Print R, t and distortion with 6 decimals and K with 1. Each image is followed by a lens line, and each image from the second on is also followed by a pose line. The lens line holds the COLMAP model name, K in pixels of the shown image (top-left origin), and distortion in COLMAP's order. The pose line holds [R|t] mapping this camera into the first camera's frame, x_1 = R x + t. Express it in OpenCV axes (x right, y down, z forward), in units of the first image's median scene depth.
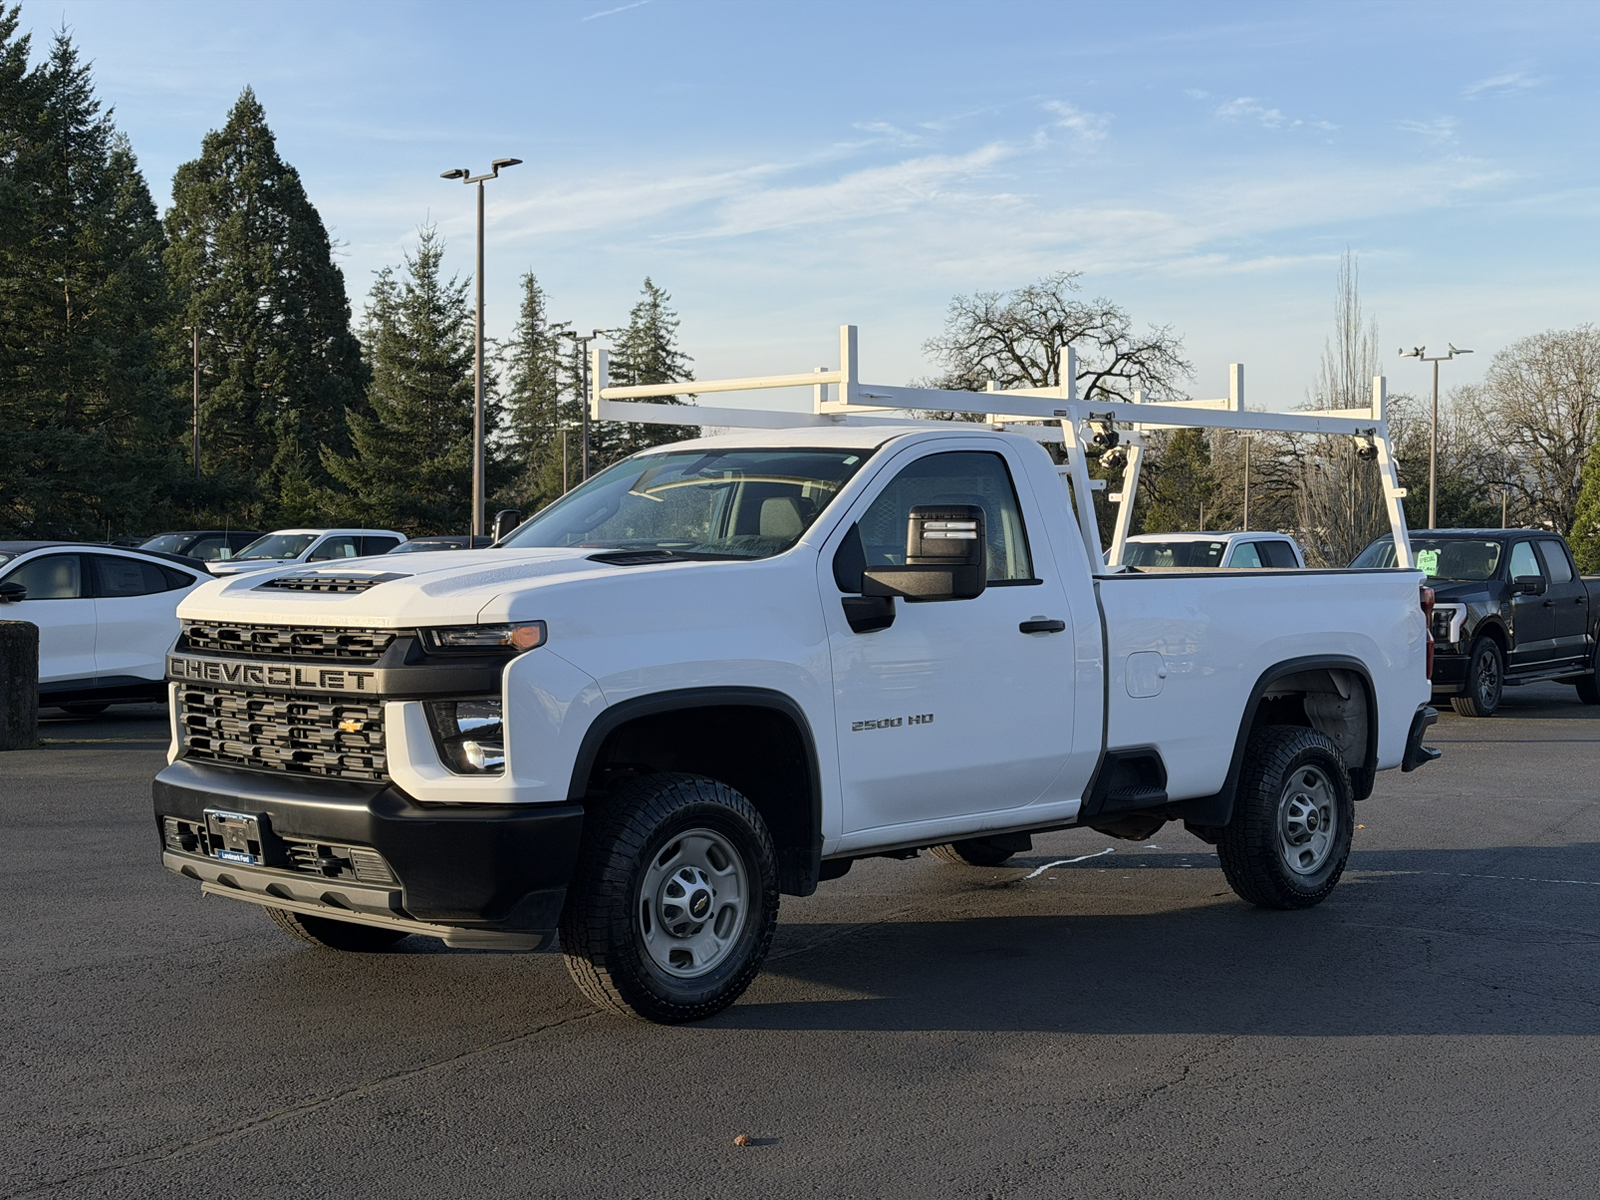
lens RADIAL K [[2193.8, 0, 812.7], [0, 2193.8, 604.2], [0, 0, 1]] dist [0.136985, -0.207046]
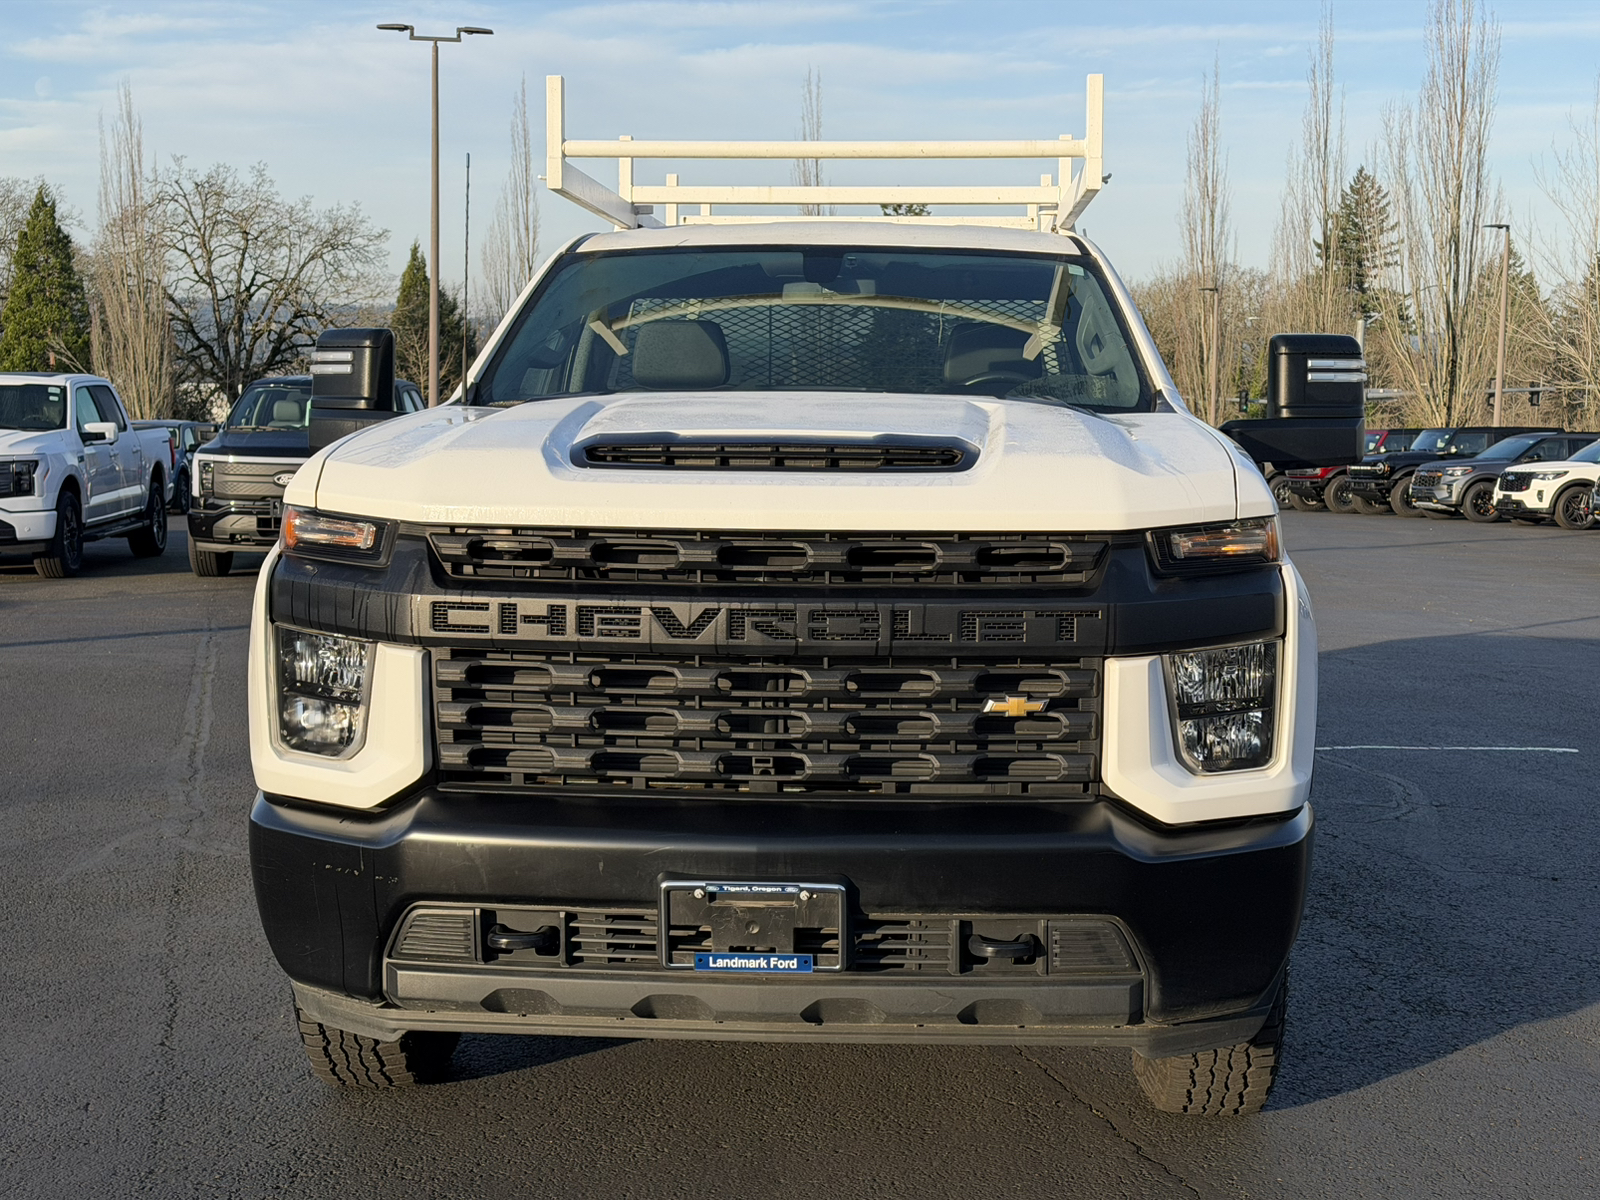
lens RADIAL K [[2193.8, 0, 812.7], [0, 2193.8, 604.2], [0, 0, 1]] dist [0.136985, -0.207046]
pose [[0.769346, -0.054614, 0.636493, -0.464389], [0.010757, 0.997305, 0.072572, -0.009583], [-0.638741, -0.048987, 0.767861, 0.459505]]
